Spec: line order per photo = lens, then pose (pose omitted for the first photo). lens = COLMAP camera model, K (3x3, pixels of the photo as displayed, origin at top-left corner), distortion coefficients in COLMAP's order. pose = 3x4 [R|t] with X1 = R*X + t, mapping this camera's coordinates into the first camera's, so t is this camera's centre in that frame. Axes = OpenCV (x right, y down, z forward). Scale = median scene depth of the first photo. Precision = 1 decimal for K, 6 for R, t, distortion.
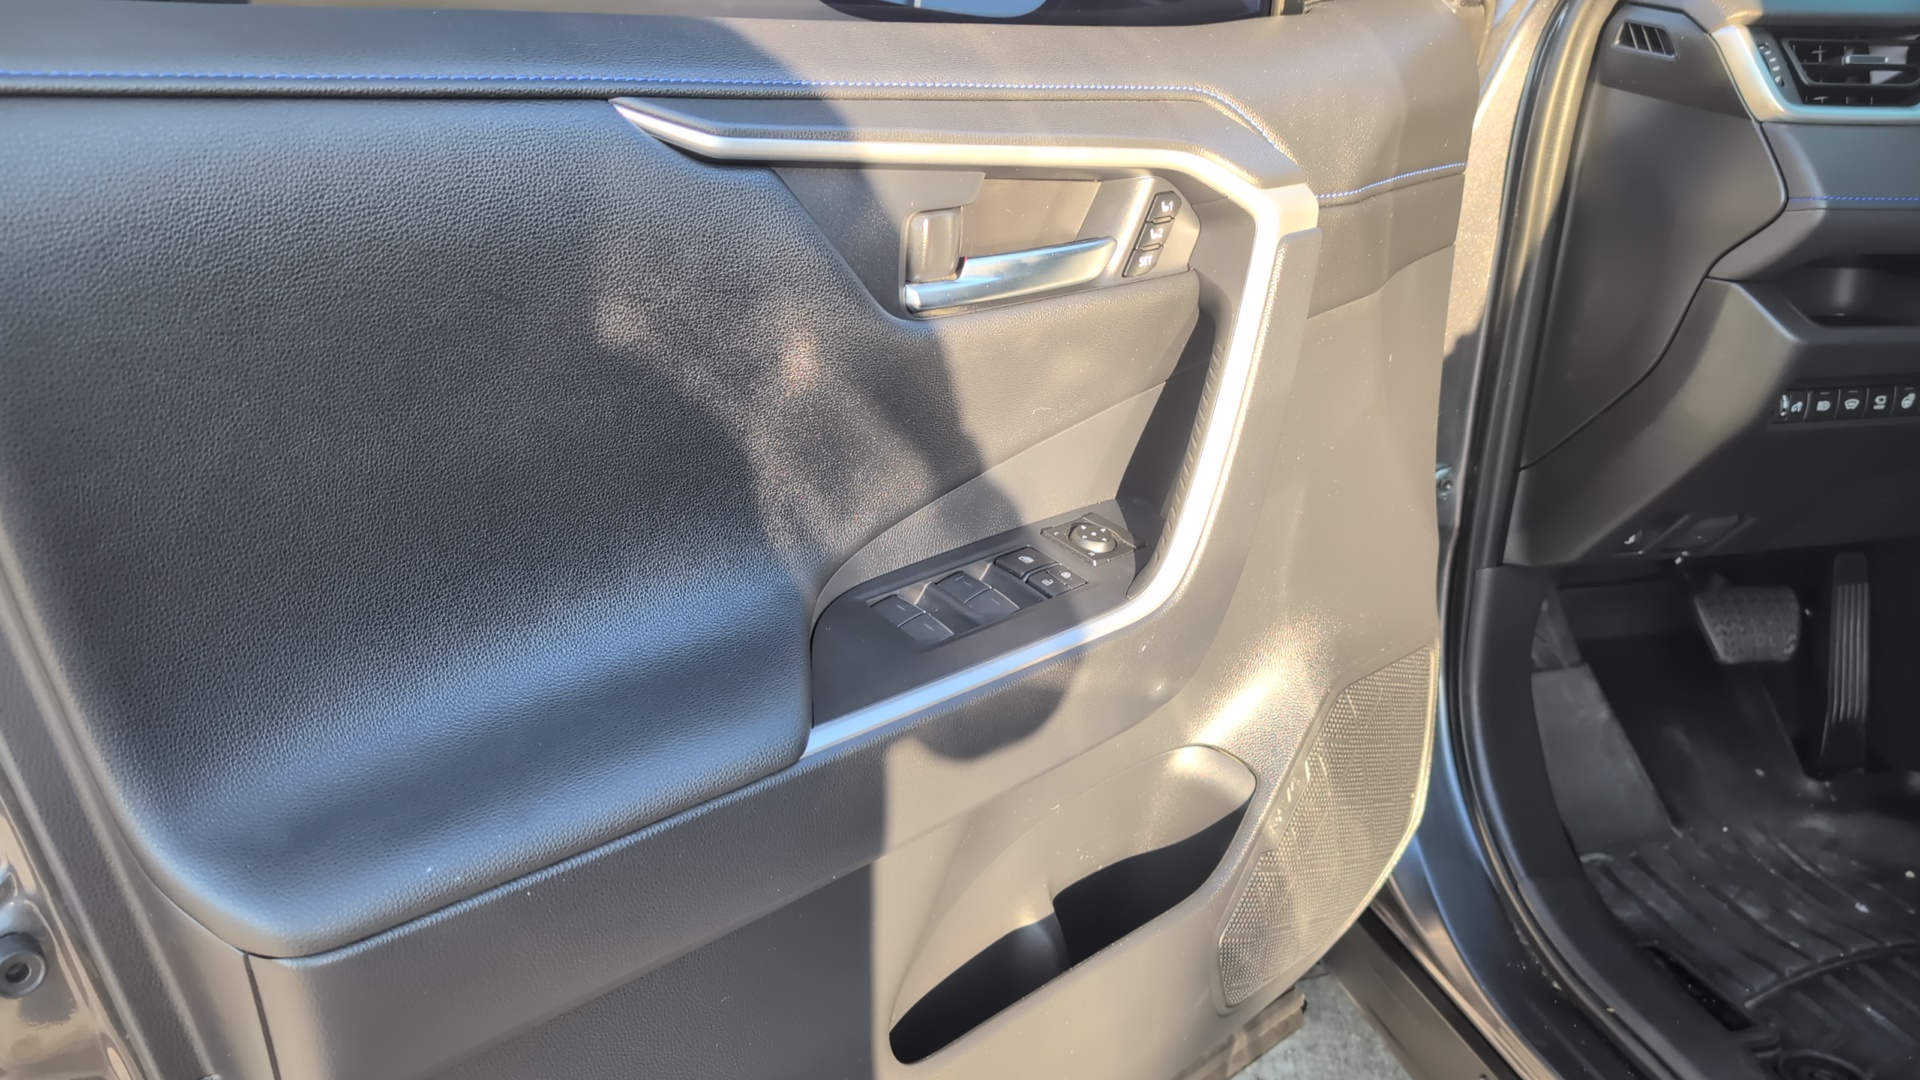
lens RADIAL K [[1565.3, 0, 974.2], [0, 1565.3, 534.5], [0, 0, 1]] dist [0.124252, -0.220023]
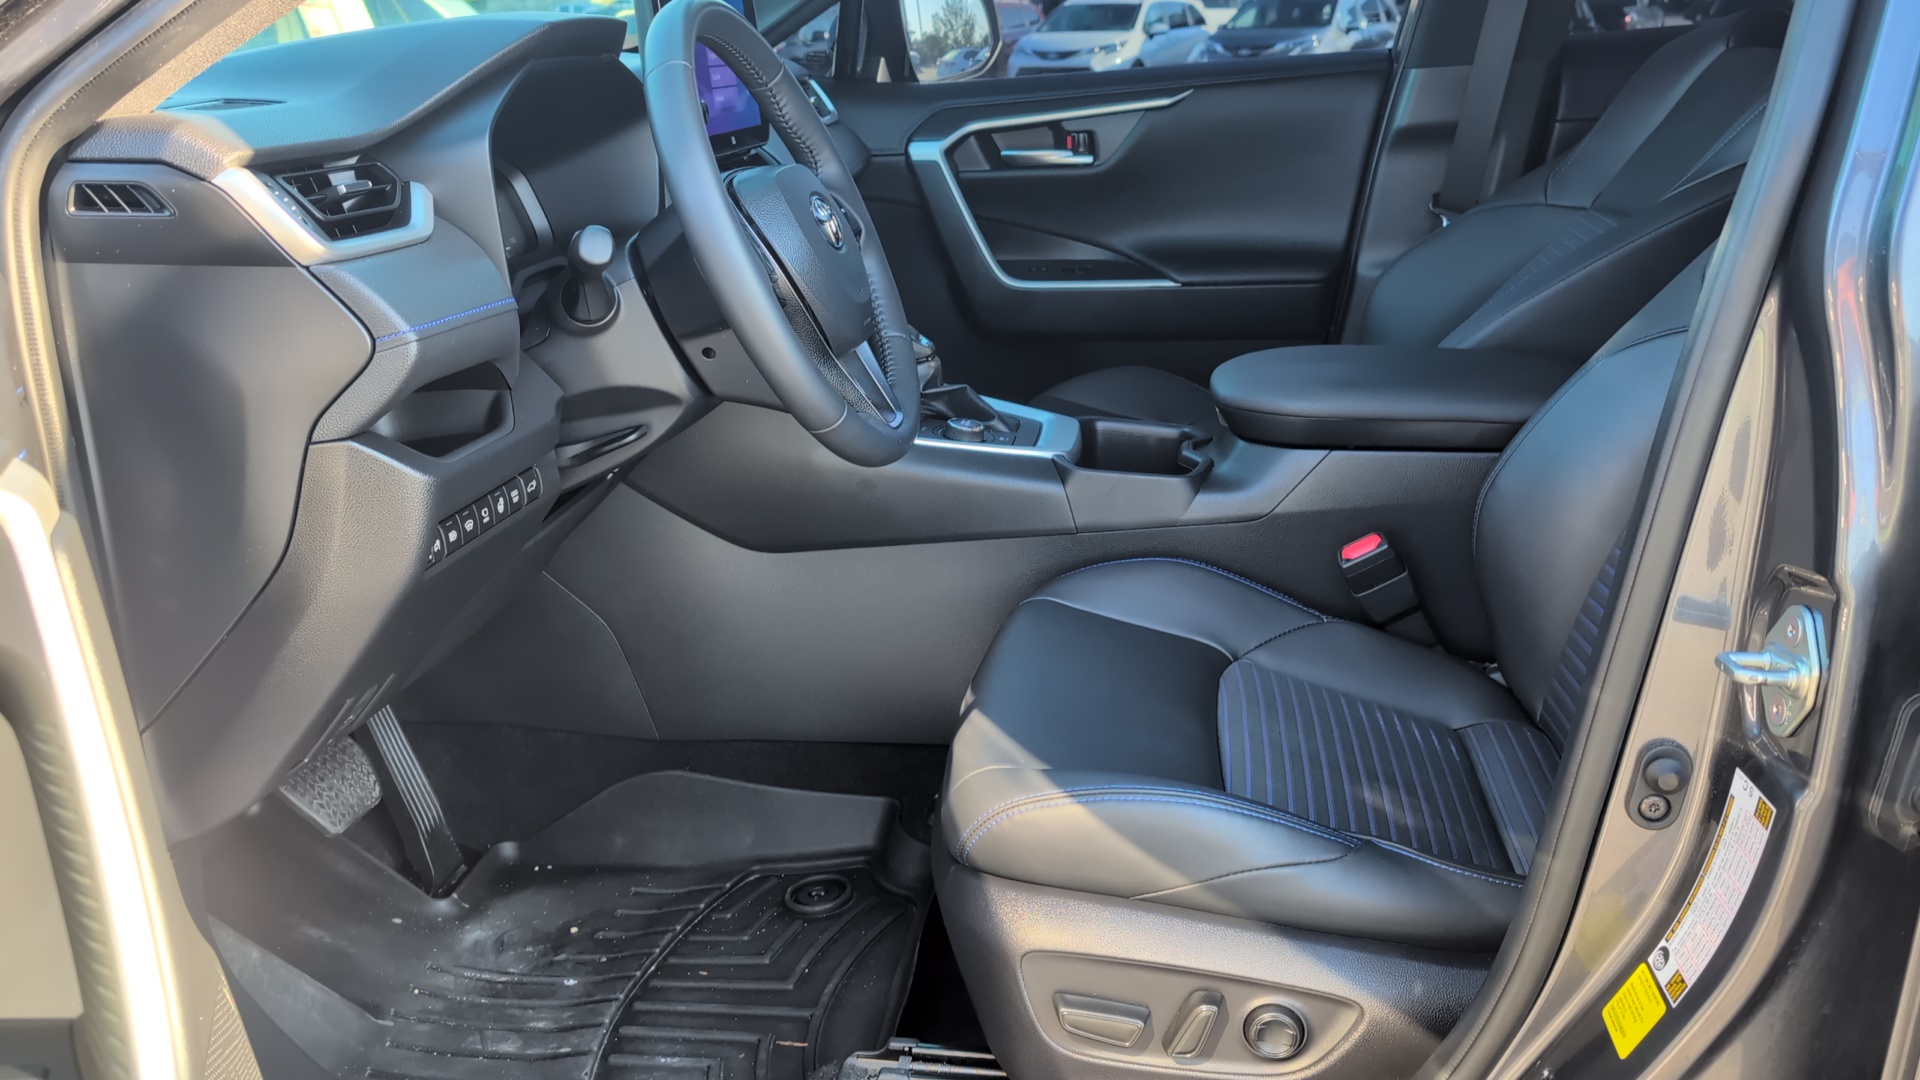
lens RADIAL K [[1565.3, 0, 974.2], [0, 1565.3, 534.5], [0, 0, 1]] dist [0.124252, -0.220023]
pose [[0.442496, -0.308362, 0.842087, -0.111600], [0.383156, 0.914006, 0.133359, -0.074150], [-0.810795, 0.263640, 0.522595, 0.203679]]
